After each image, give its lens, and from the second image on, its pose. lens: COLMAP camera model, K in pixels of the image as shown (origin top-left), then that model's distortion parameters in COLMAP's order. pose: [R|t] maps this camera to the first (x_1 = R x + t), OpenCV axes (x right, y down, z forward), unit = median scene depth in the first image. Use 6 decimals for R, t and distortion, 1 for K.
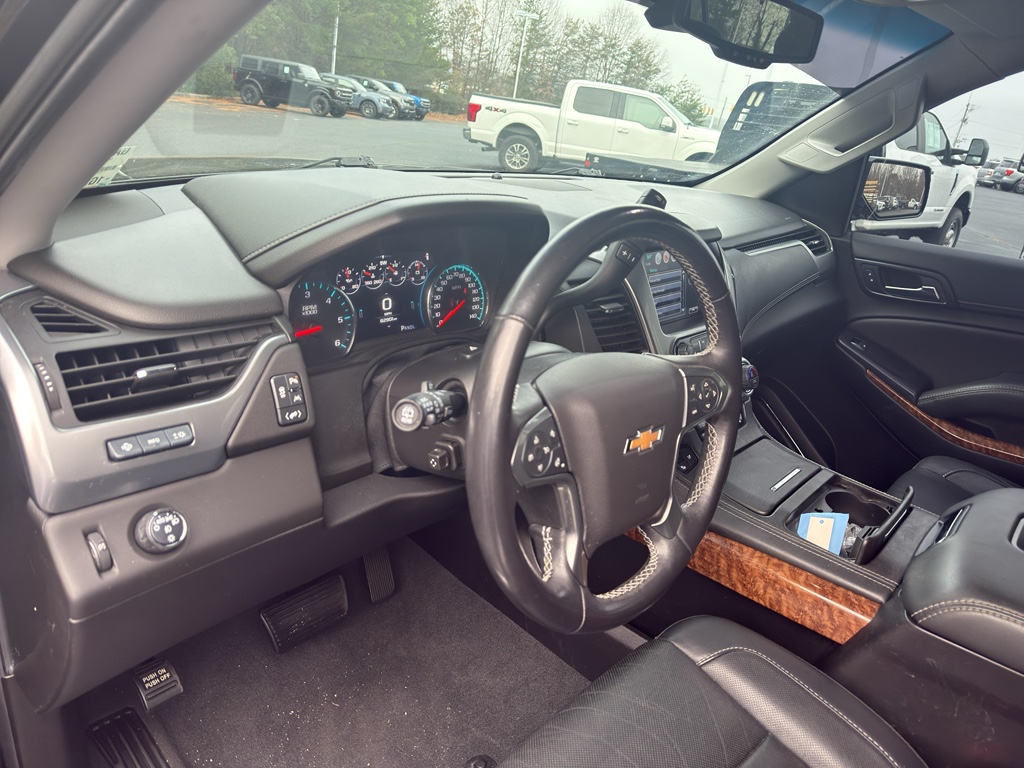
lens RADIAL K [[720.9, 0, 524.7], [0, 720.9, 396.3], [0, 0, 1]] dist [0.030576, -0.027307]
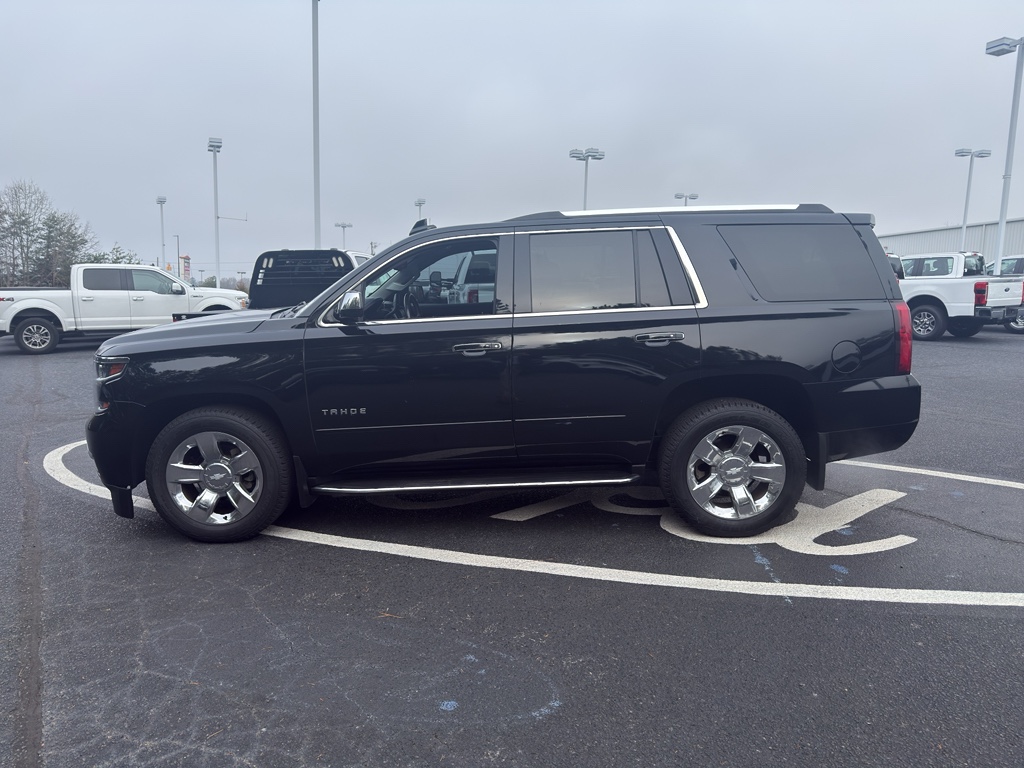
lens RADIAL K [[720.9, 0, 524.7], [0, 720.9, 396.3], [0, 0, 1]] dist [0.030576, -0.027307]
pose [[0.744289, -0.239076, 0.623600, -0.058901], [0.351145, 0.934339, -0.060896, 0.024487], [-0.568095, 0.264299, 0.779368, -0.078701]]
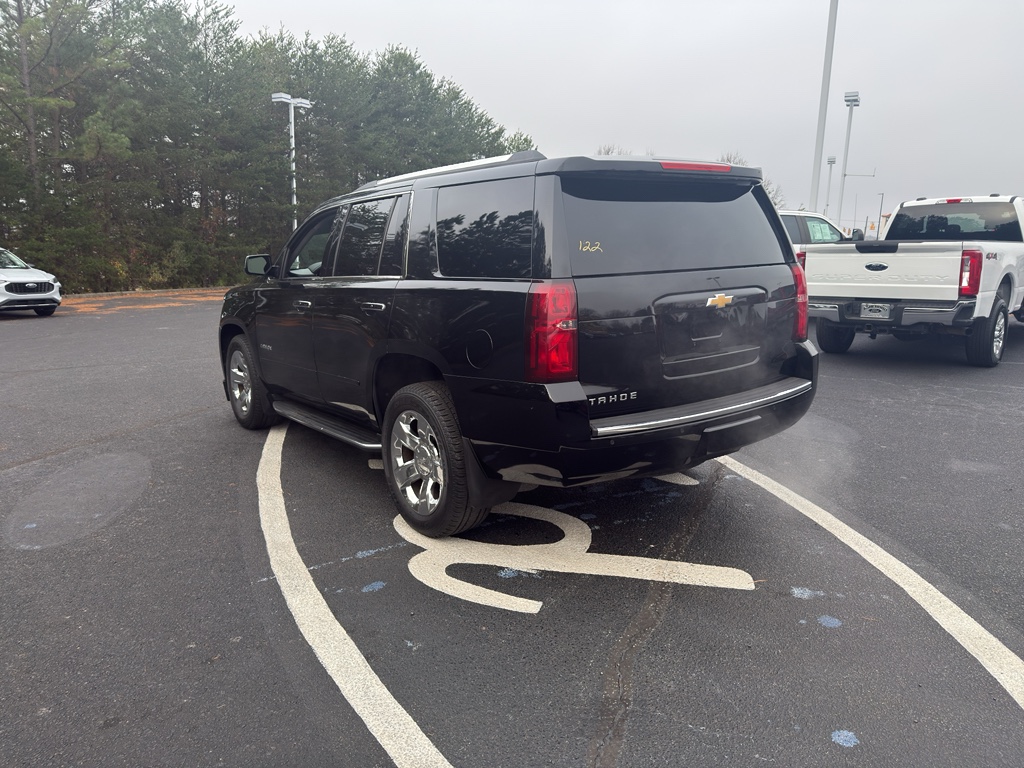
lens RADIAL K [[722.5, 0, 512.0], [0, 722.5, 384.0], [0, 0, 1]] dist [0.069809, -0.097492]
pose [[0.967826, -0.100711, -0.230588, 0.059290], [0.048110, 0.973565, -0.223288, 0.050575], [0.246980, 0.205010, 0.947086, -0.100262]]
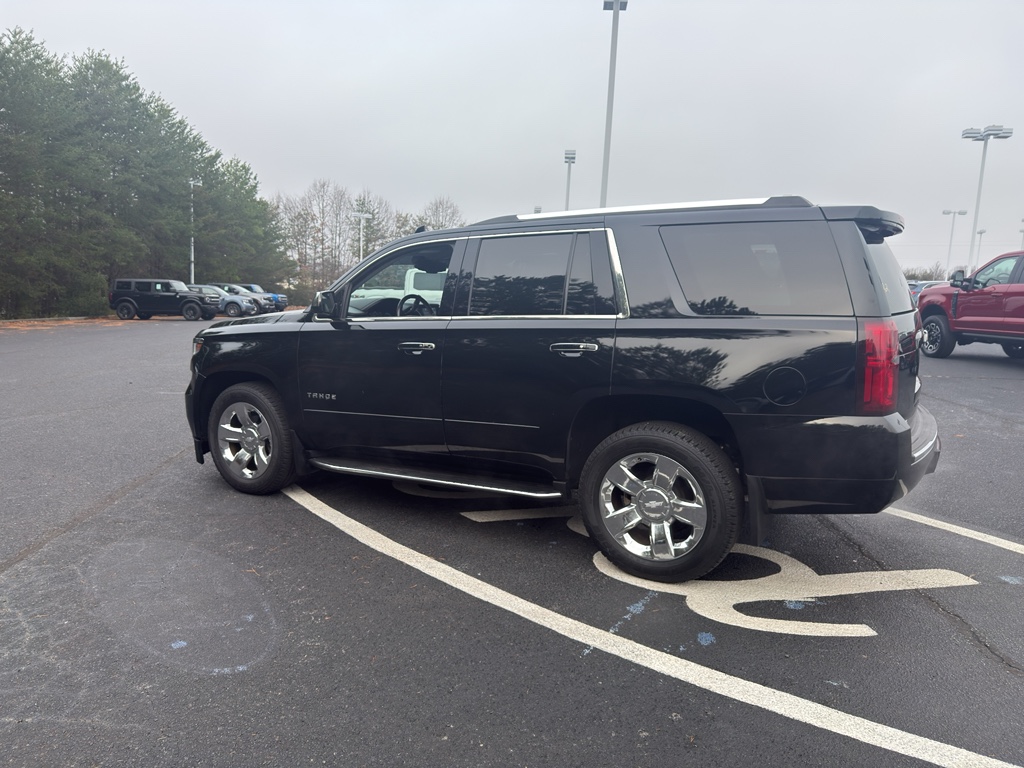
lens RADIAL K [[733.5, 0, 508.7], [0, 733.5, 385.8], [0, 0, 1]] dist [0.023680, -0.024965]
pose [[0.974597, -0.149582, 0.166689, -0.005416], [0.184877, 0.957409, -0.221784, 0.041525], [-0.126415, 0.246967, 0.960743, -0.102164]]
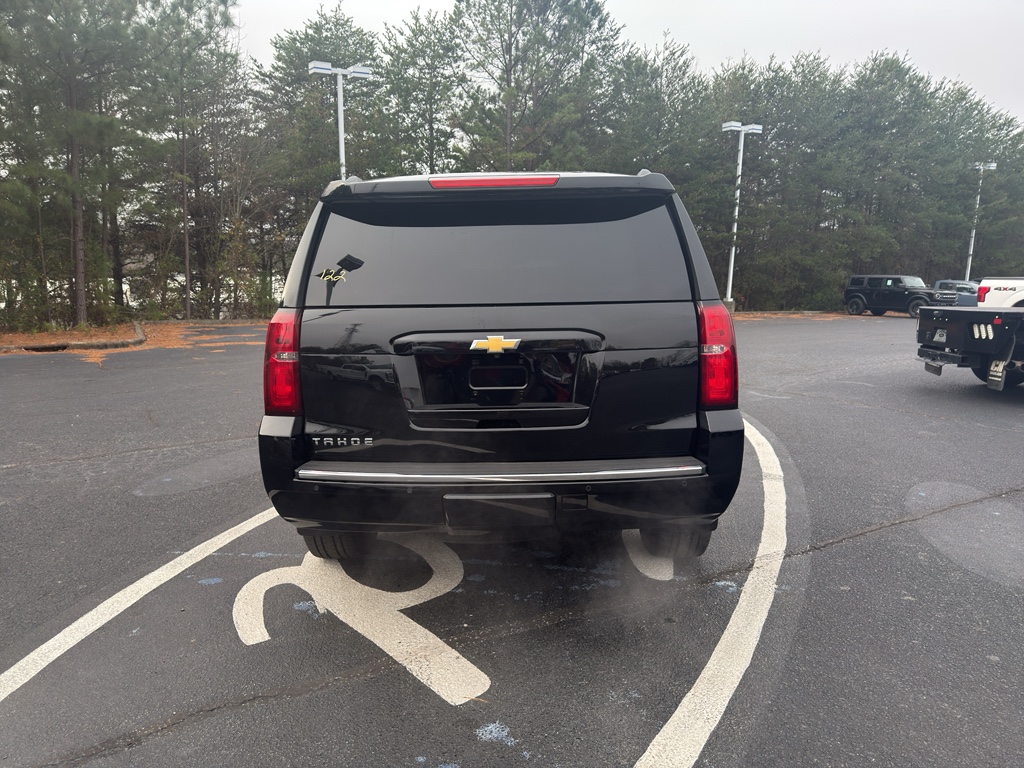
lens RADIAL K [[724.8, 0, 498.3], [0, 724.8, 393.1], [0, 0, 1]] dist [0.036638, -0.041336]
pose [[0.630431, -0.013834, -0.776122, 0.116136], [-0.213468, 0.958202, -0.190475, 0.041118], [0.746317, 0.285759, 0.601127, -0.056943]]
